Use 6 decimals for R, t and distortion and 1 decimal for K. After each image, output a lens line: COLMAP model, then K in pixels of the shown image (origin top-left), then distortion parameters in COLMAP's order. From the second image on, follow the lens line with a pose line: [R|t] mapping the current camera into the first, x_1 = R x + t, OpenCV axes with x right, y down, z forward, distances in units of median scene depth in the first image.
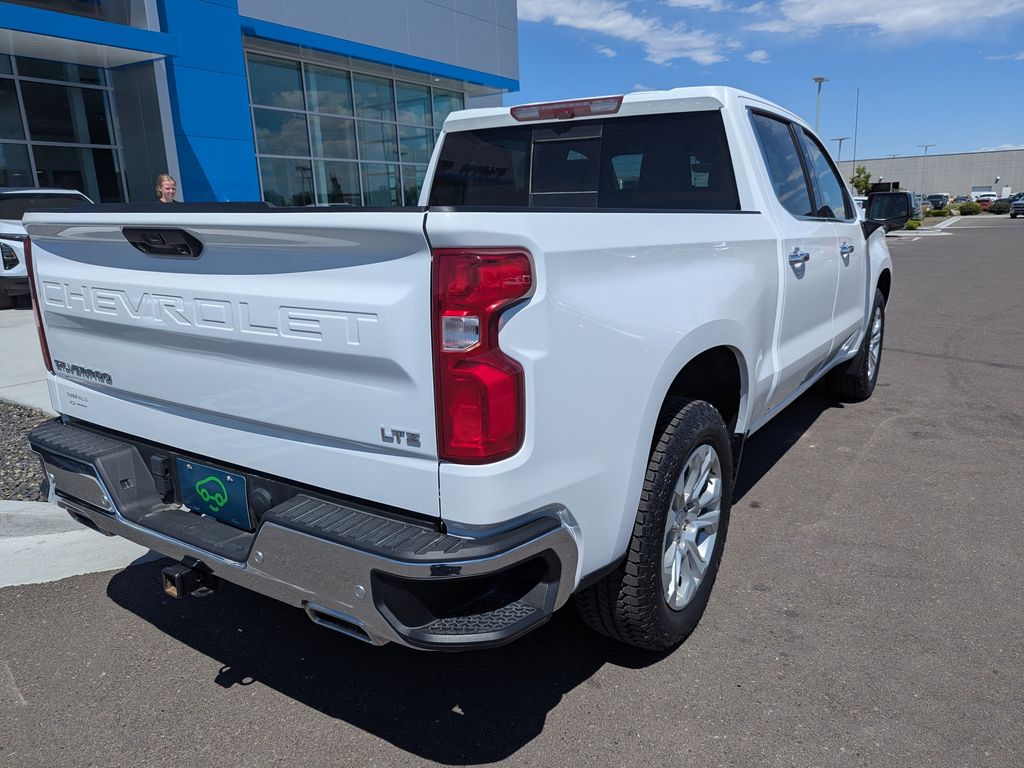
lens RADIAL K [[749.6, 0, 505.6], [0, 749.6, 383.9], [0, 0, 1]] dist [0.016833, -0.007432]
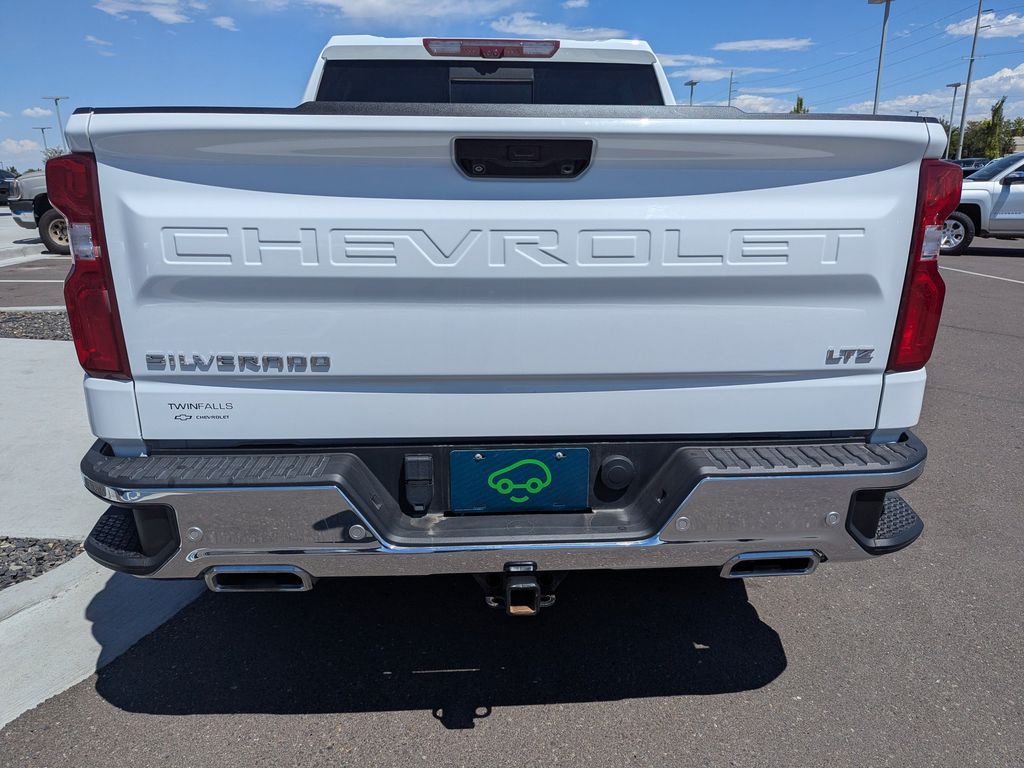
lens RADIAL K [[742.1, 0, 518.2], [0, 742.1, 388.7], [0, 0, 1]] dist [0.077166, -0.082918]
pose [[0.796502, -0.149170, 0.585947, -0.722923], [0.126197, 0.988760, 0.080172, -0.014522], [-0.591320, 0.010088, 0.806374, 0.303941]]
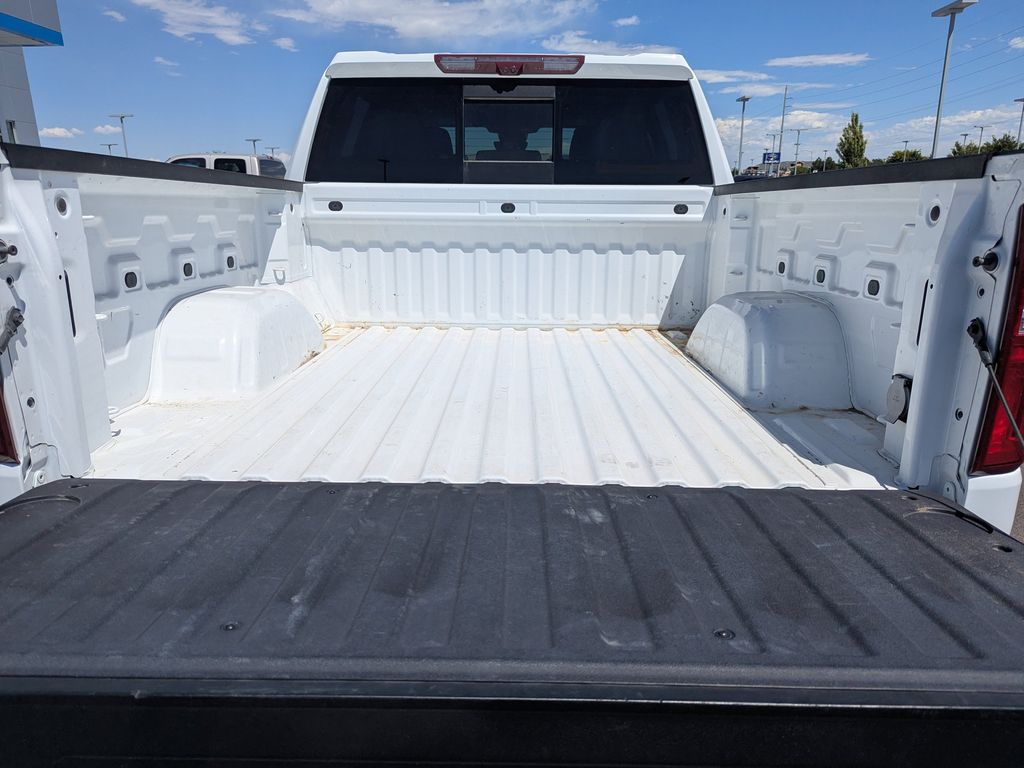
lens RADIAL K [[745.0, 0, 512.0], [0, 745.0, 384.0], [0, 0, 1]] dist [0.064878, -0.061768]
pose [[0.836388, -0.117105, 0.535482, -0.595936], [0.108963, 0.992936, 0.046953, -0.055173], [-0.537198, 0.019077, 0.843240, 0.384706]]
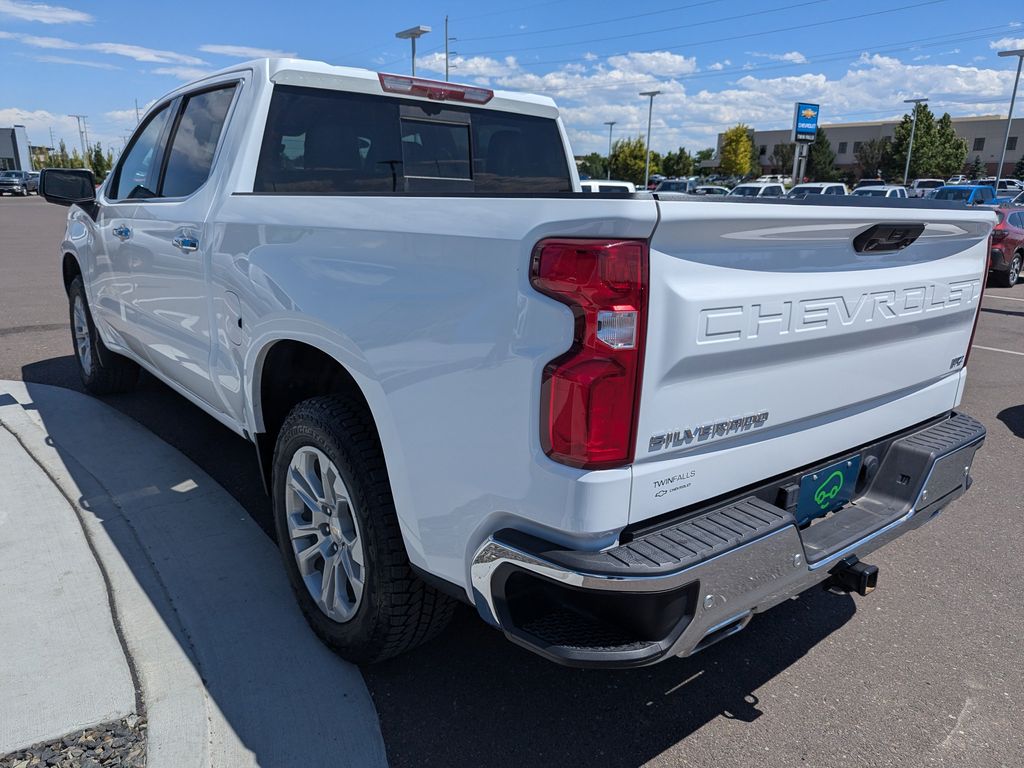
lens RADIAL K [[751.5, 0, 510.0], [0, 751.5, 385.6], [0, 0, 1]] dist [0.020733, -0.015883]
pose [[0.285757, -0.215626, 0.933728, -1.217323], [0.183249, 0.968672, 0.167614, -0.203669], [-0.940618, 0.123208, 0.316318, 0.920840]]
